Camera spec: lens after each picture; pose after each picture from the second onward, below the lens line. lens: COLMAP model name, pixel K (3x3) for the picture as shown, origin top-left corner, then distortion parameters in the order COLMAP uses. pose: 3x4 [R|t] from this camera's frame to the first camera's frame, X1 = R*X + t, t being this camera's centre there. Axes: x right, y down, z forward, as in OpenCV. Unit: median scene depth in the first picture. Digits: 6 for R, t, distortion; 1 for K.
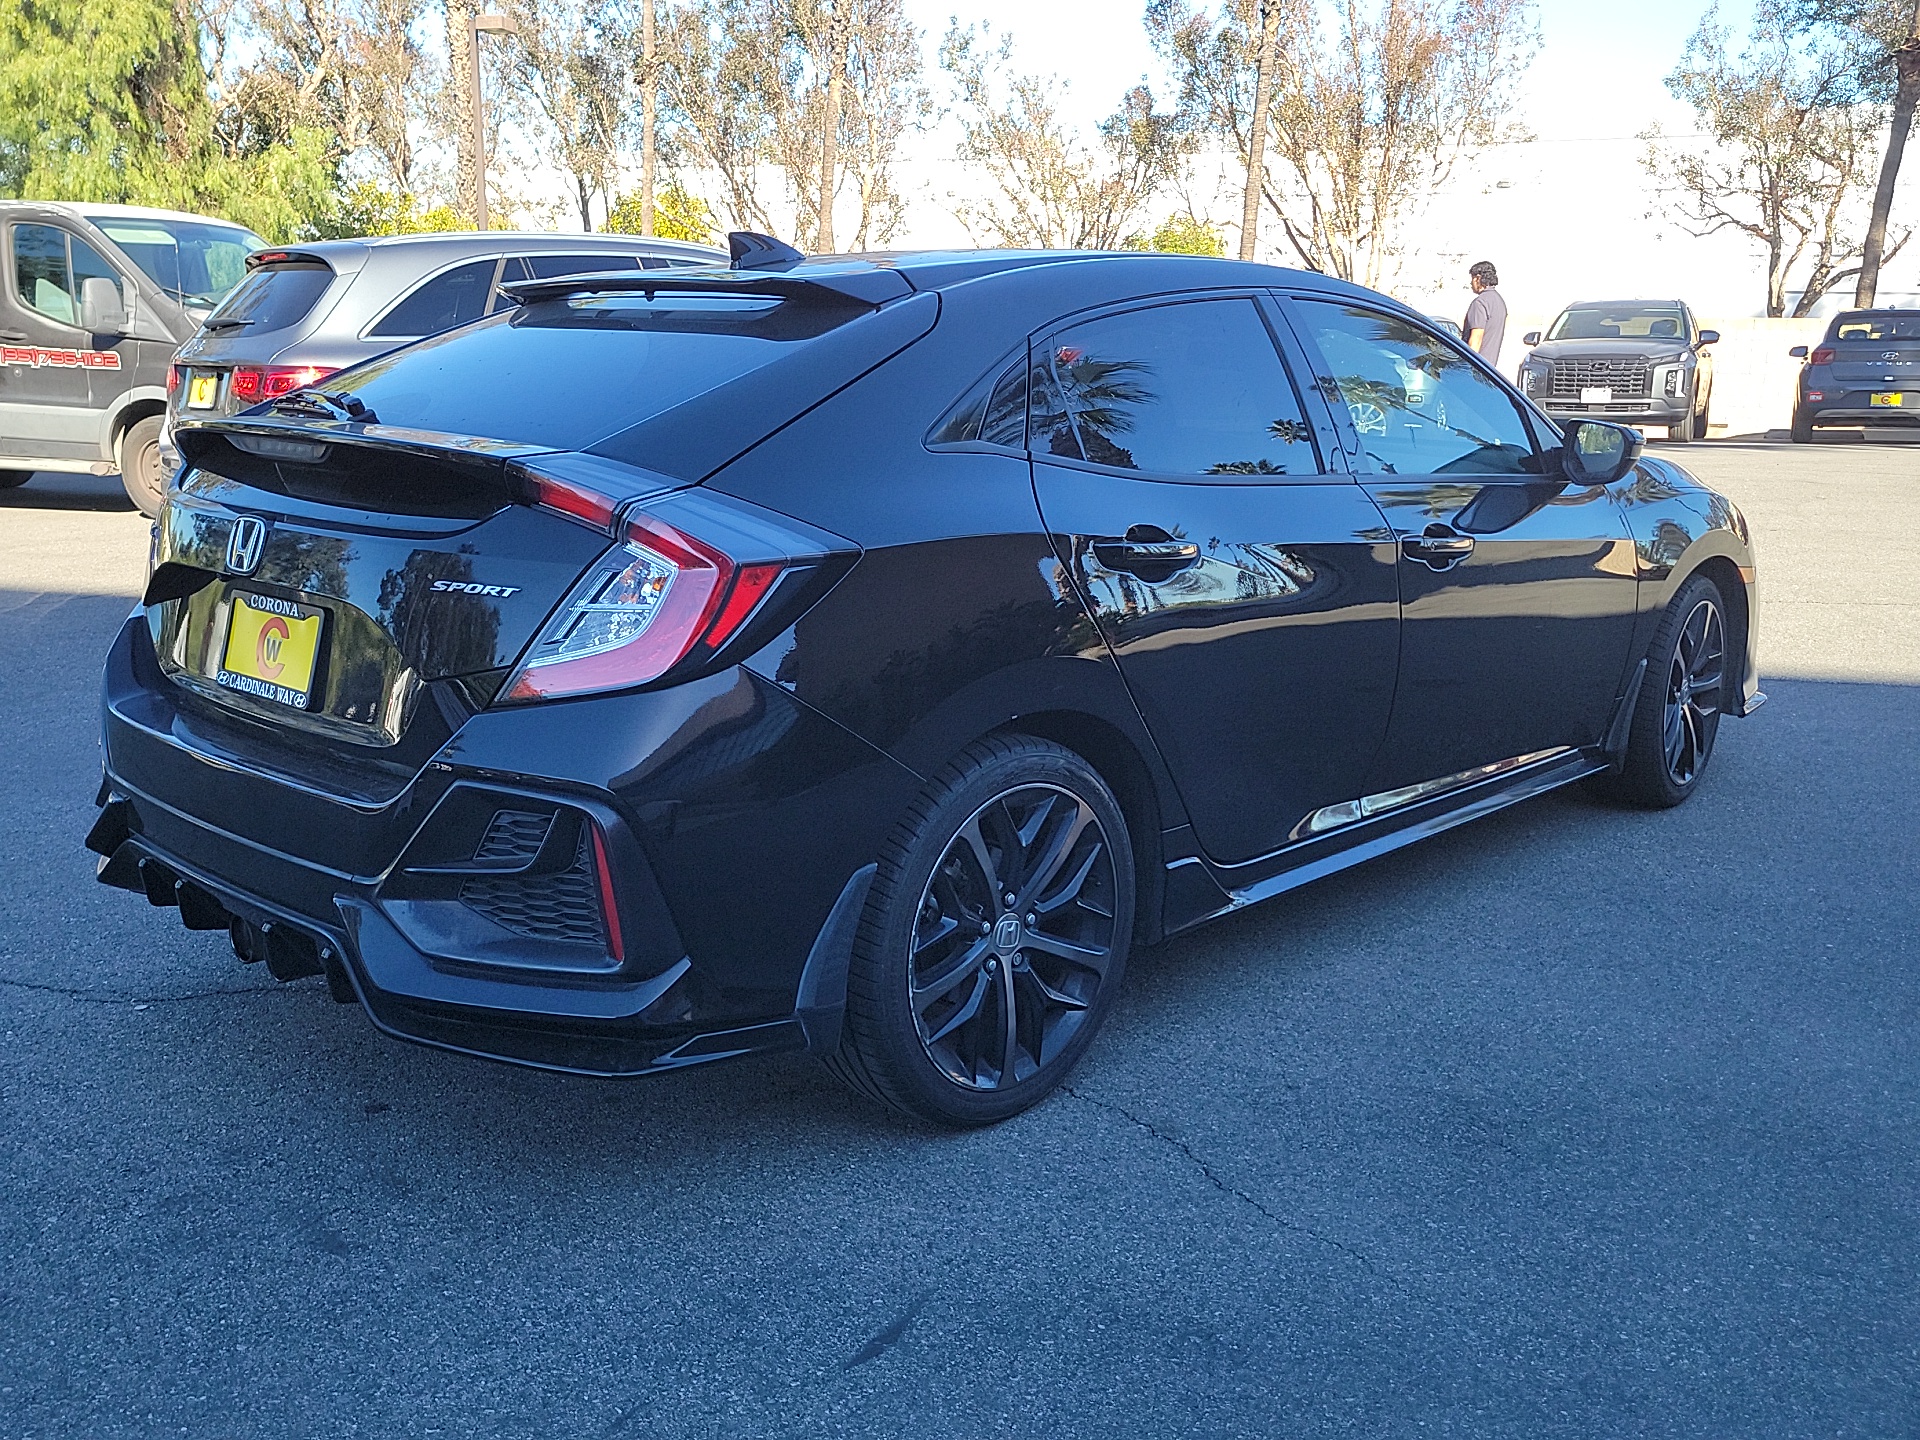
lens RADIAL K [[1725.8, 0, 960.0], [0, 1725.8, 720.0], [0, 0, 1]] dist [0.035722, -0.022831]
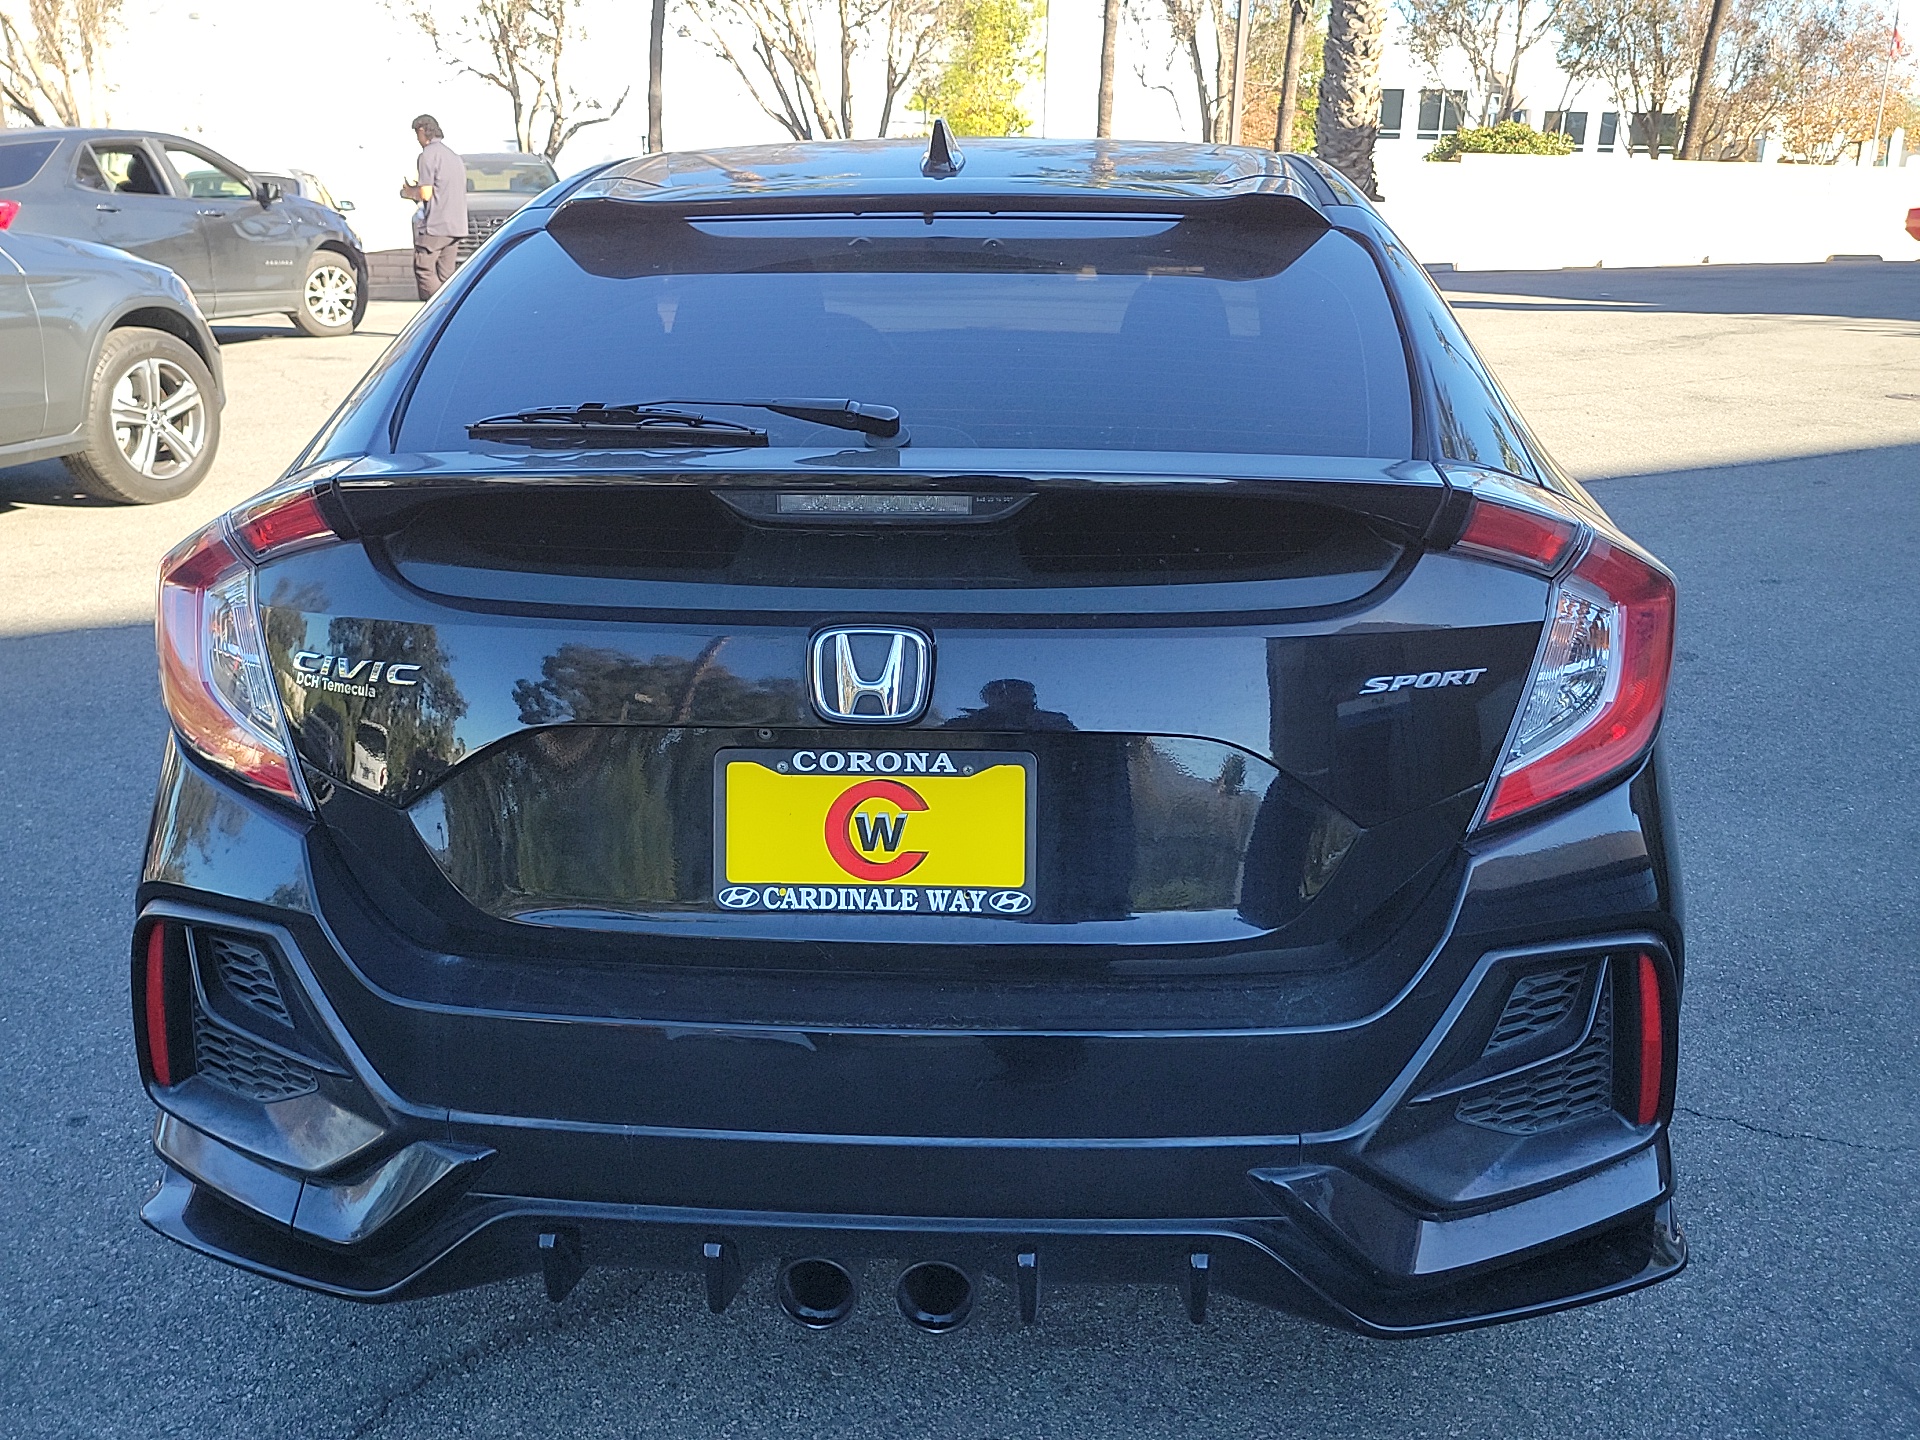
lens RADIAL K [[1725.8, 0, 960.0], [0, 1725.8, 720.0], [0, 0, 1]] dist [0.035722, -0.022831]
pose [[0.769832, -0.198094, 0.606726, -0.491888], [0.147423, 0.980098, 0.132944, -0.104392], [-0.620987, -0.012899, 0.783715, 0.335305]]
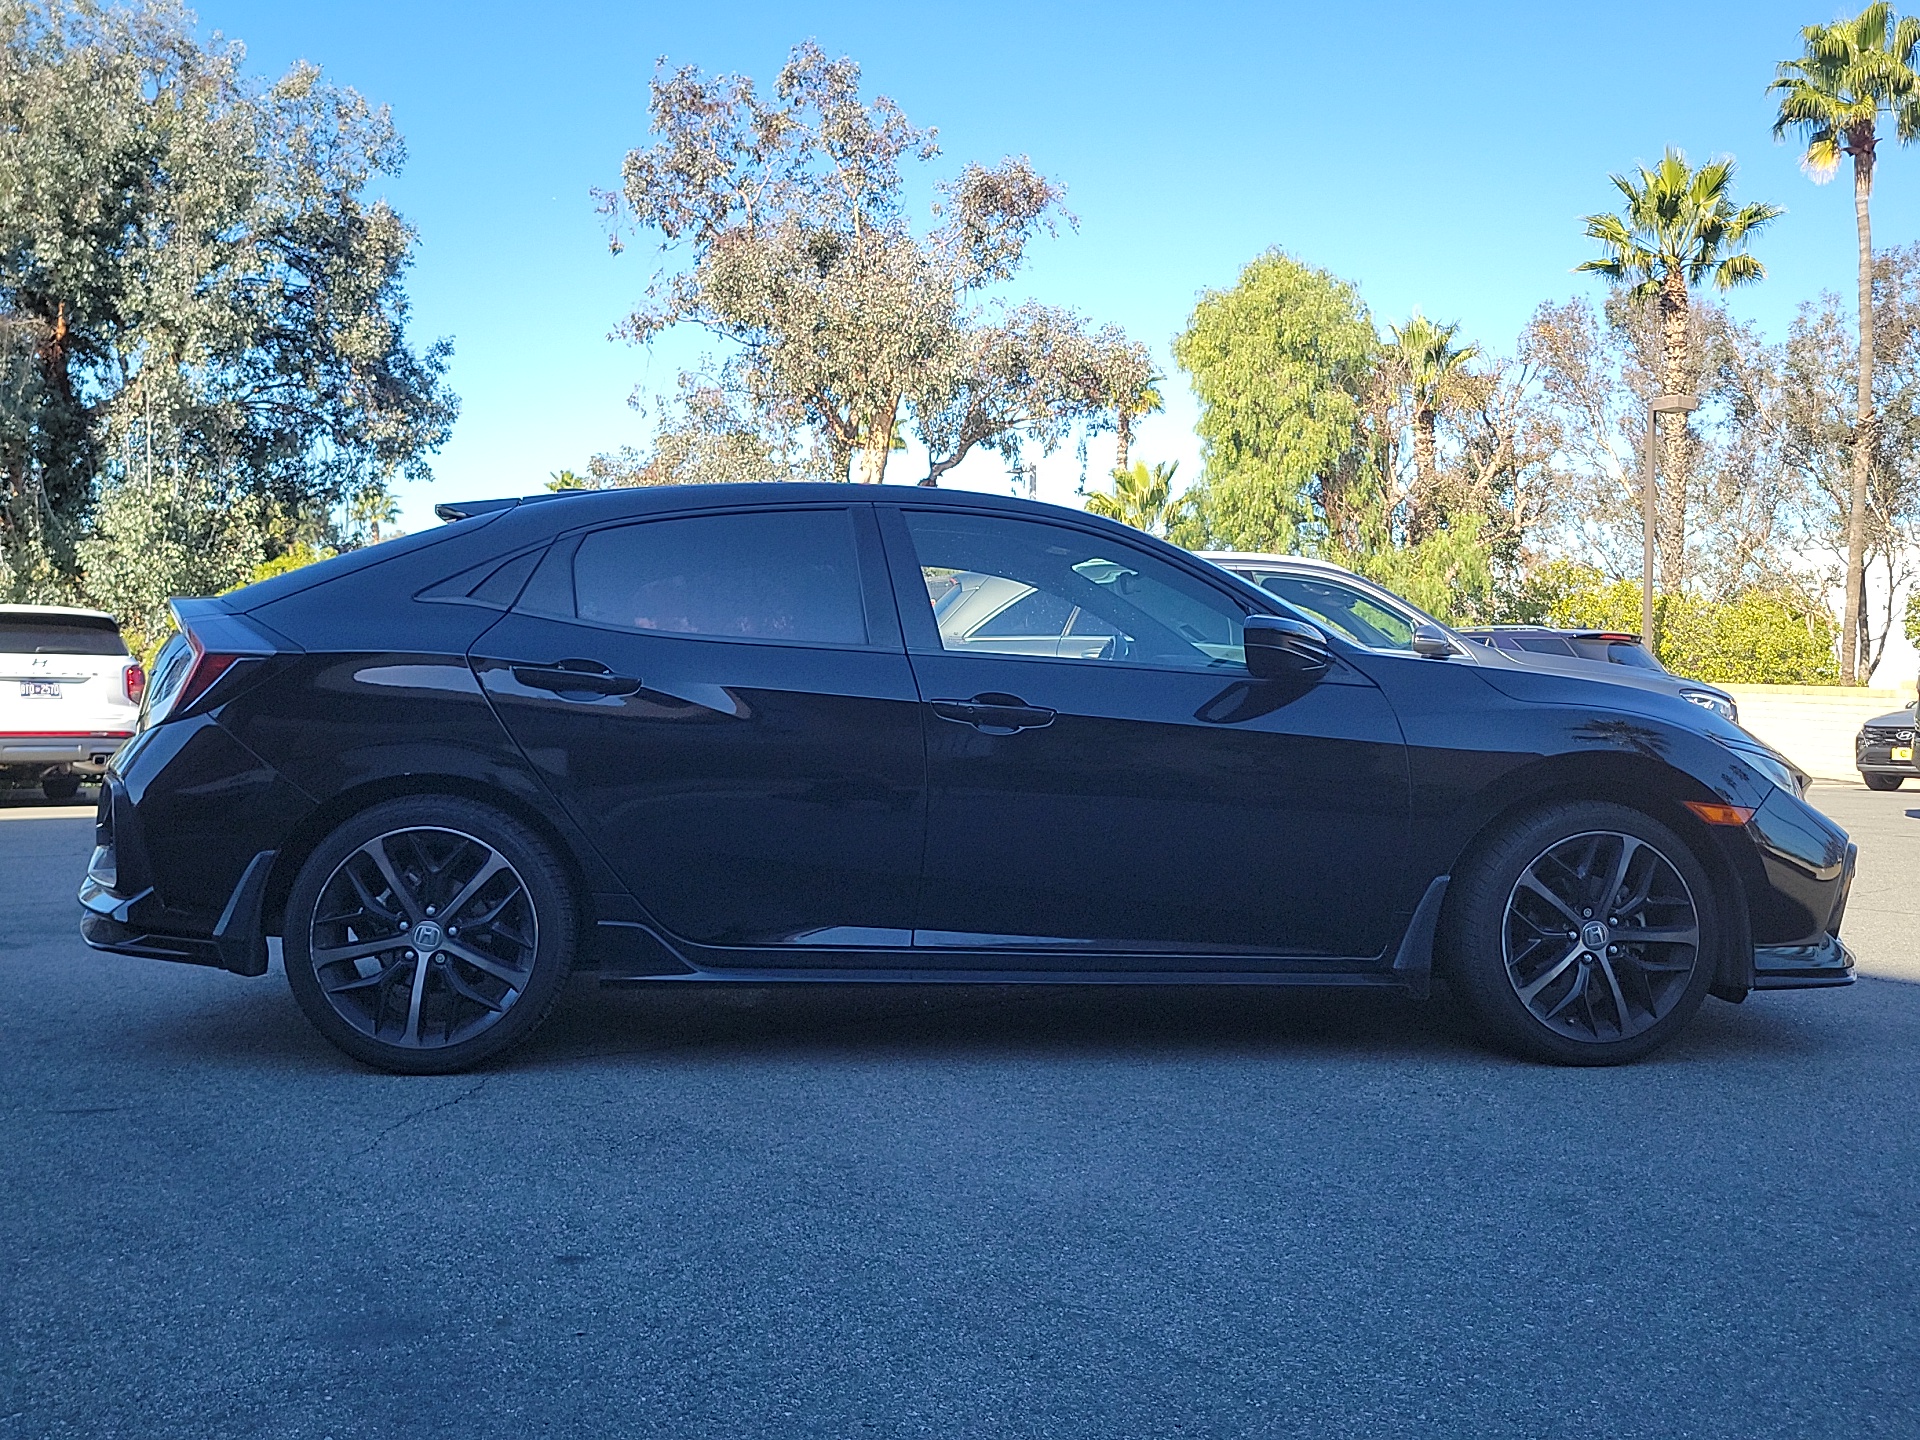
lens RADIAL K [[1725.8, 0, 960.0], [0, 1725.8, 720.0], [0, 0, 1]] dist [0.035722, -0.022831]
pose [[0.755254, 0.003958, -0.655421, 0.998848], [-0.144582, 0.976355, -0.160707, 0.089899], [0.639287, 0.216137, 0.737968, 0.151621]]
